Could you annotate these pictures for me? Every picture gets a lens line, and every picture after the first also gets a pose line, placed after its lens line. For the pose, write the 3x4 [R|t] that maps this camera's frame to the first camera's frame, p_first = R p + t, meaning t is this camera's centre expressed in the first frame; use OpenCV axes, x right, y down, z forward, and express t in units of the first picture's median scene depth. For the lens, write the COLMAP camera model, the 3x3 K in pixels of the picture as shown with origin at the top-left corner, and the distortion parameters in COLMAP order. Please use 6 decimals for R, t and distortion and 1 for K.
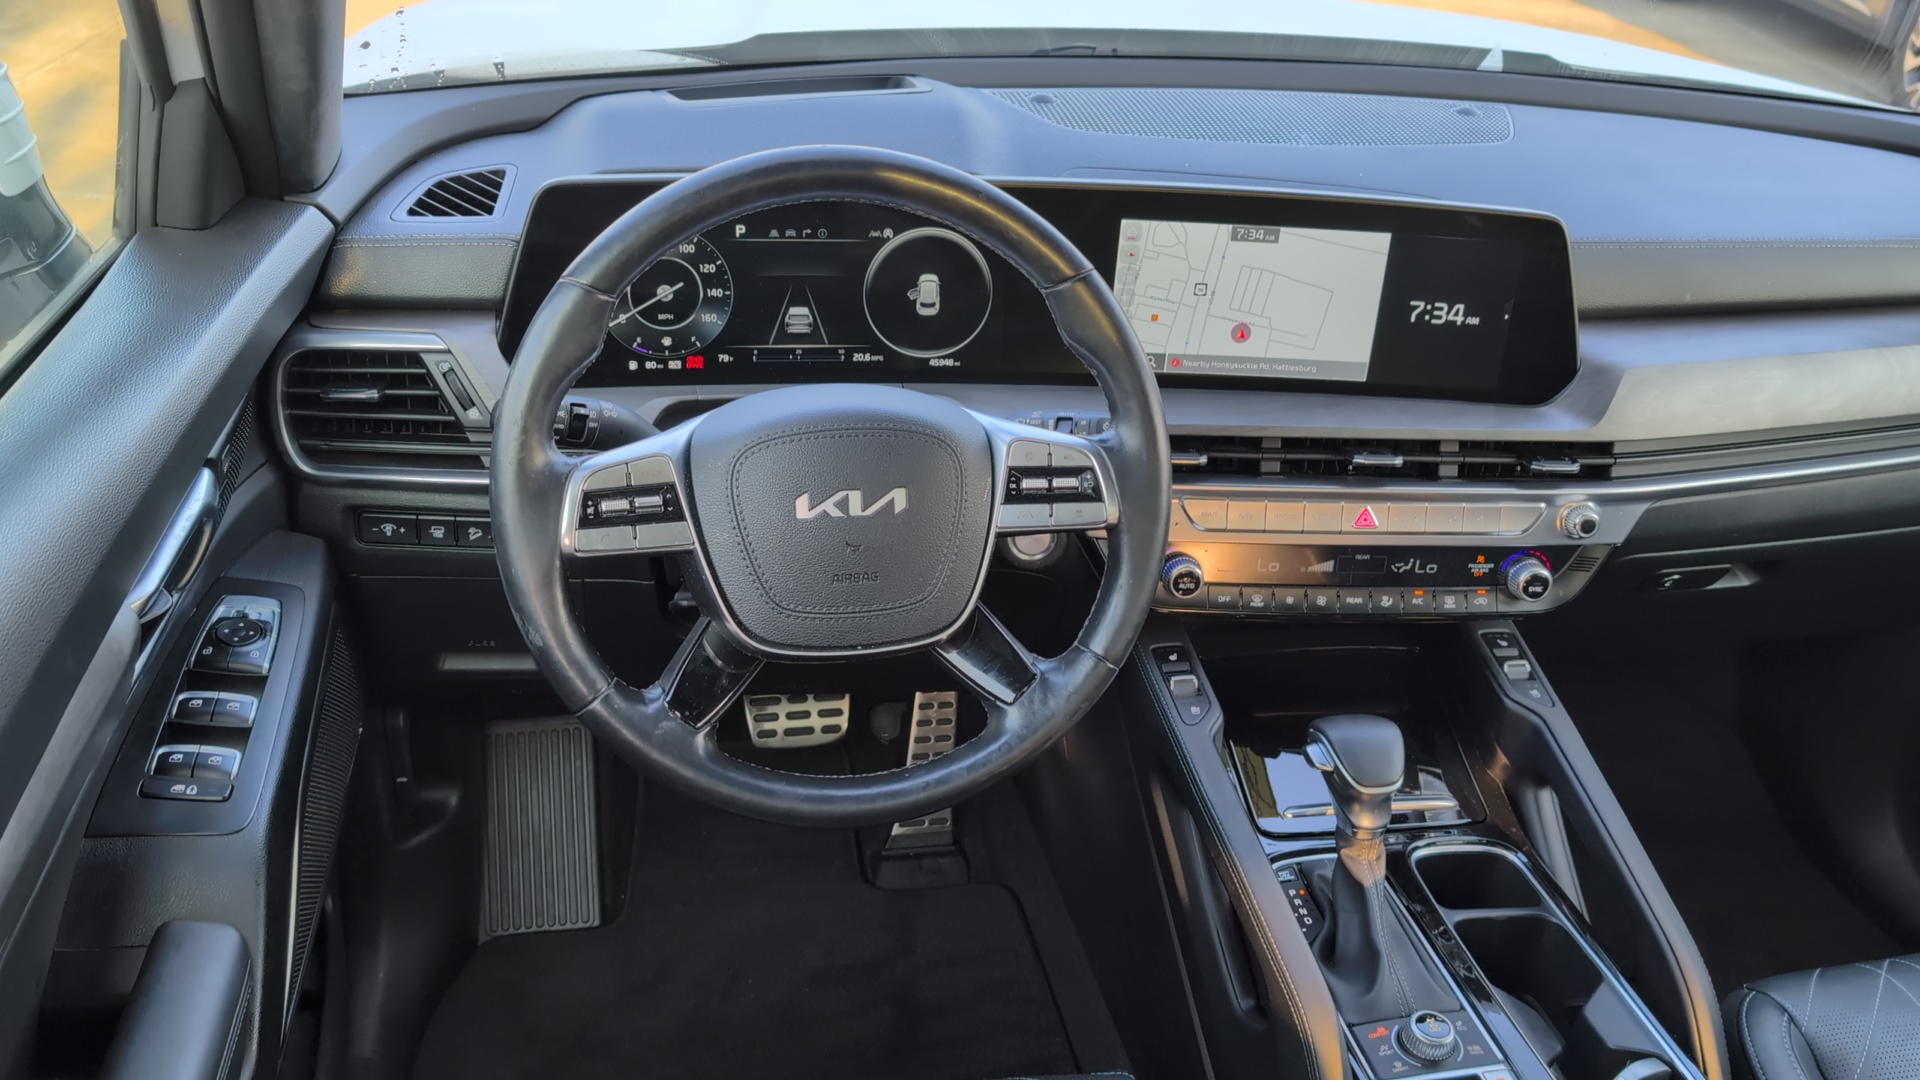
lens RADIAL K [[1755.5, 0, 908.0], [0, 1755.5, 537.6], [0, 0, 1]] dist [0.182363, -0.649985]
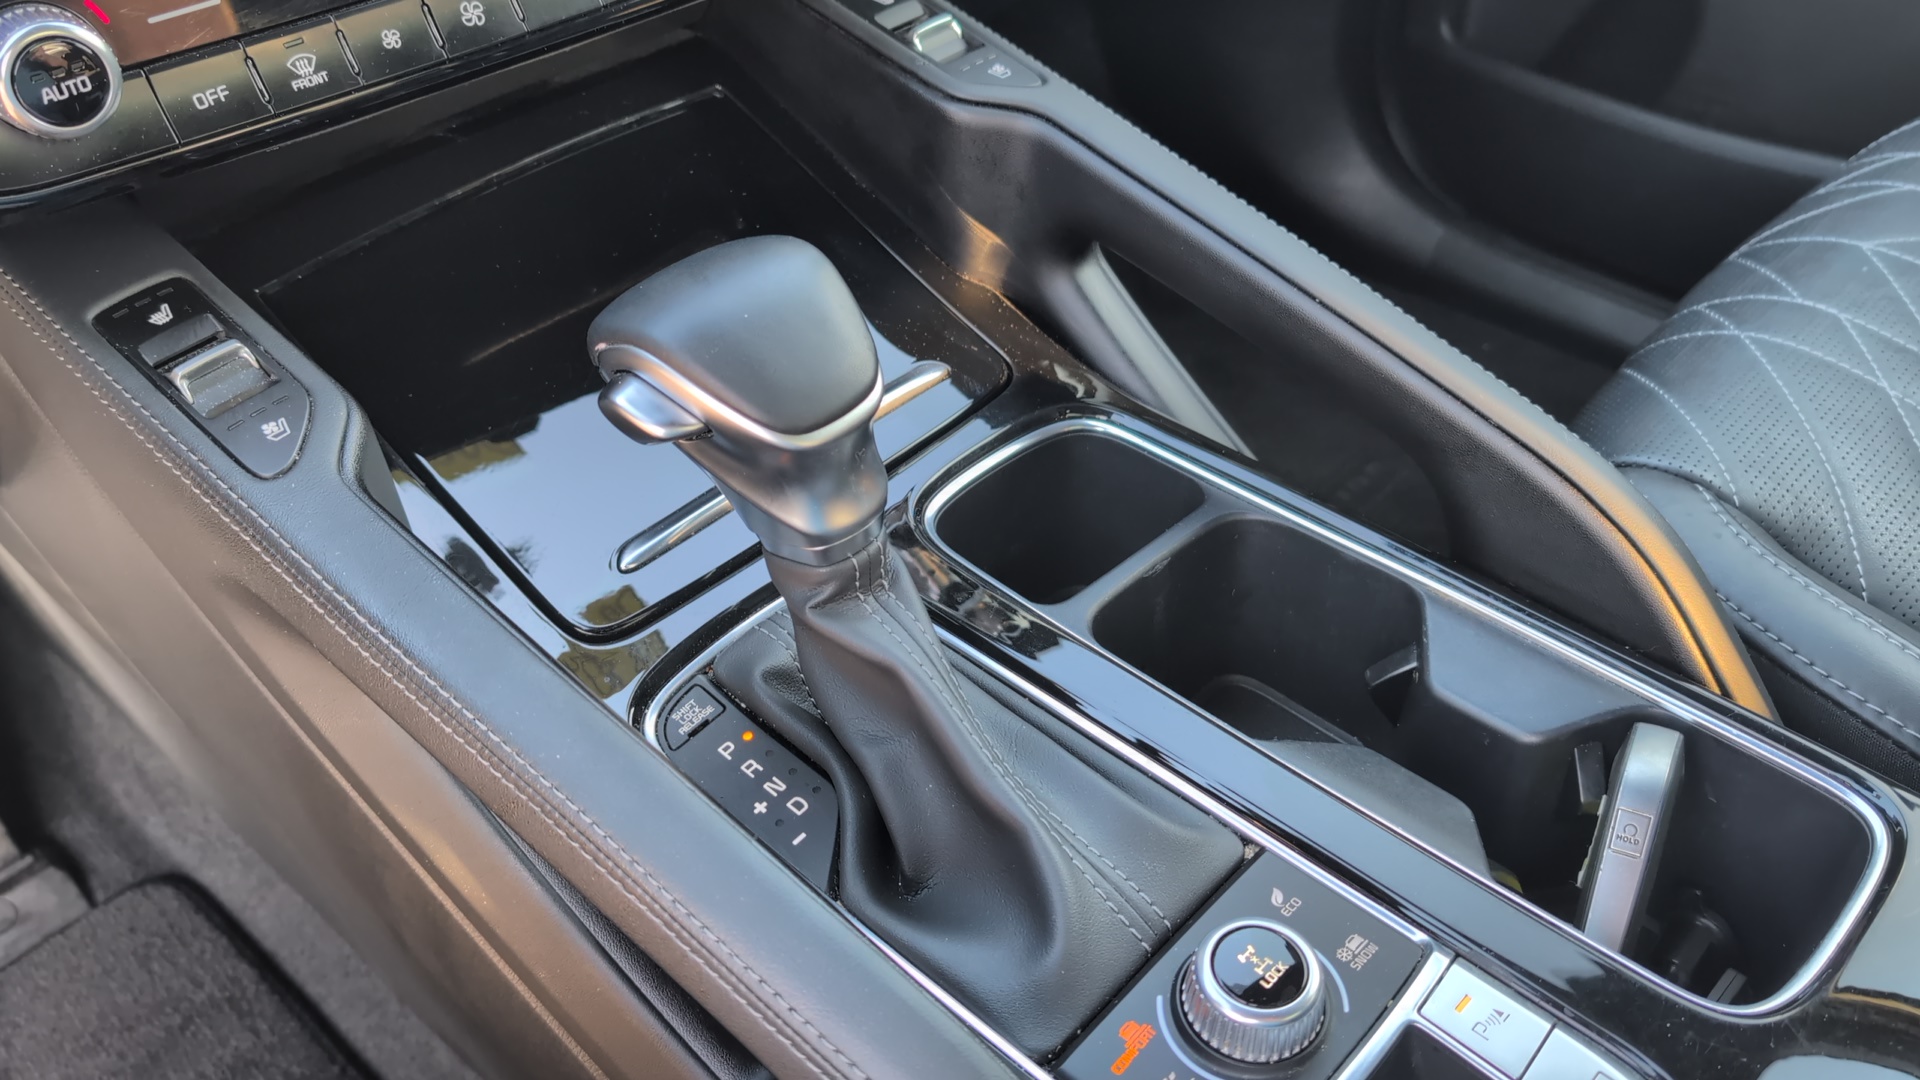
lens RADIAL K [[1616.5, 0, 967.9], [0, 1616.5, 533.2], [0, 0, 1]] dist [0.026845, -0.042299]
pose [[0.805719, -0.448674, 0.386664, 0.139619], [0.351698, 0.887686, 0.297190, 0.068882], [-0.476578, -0.103463, 0.873023, 0.653299]]
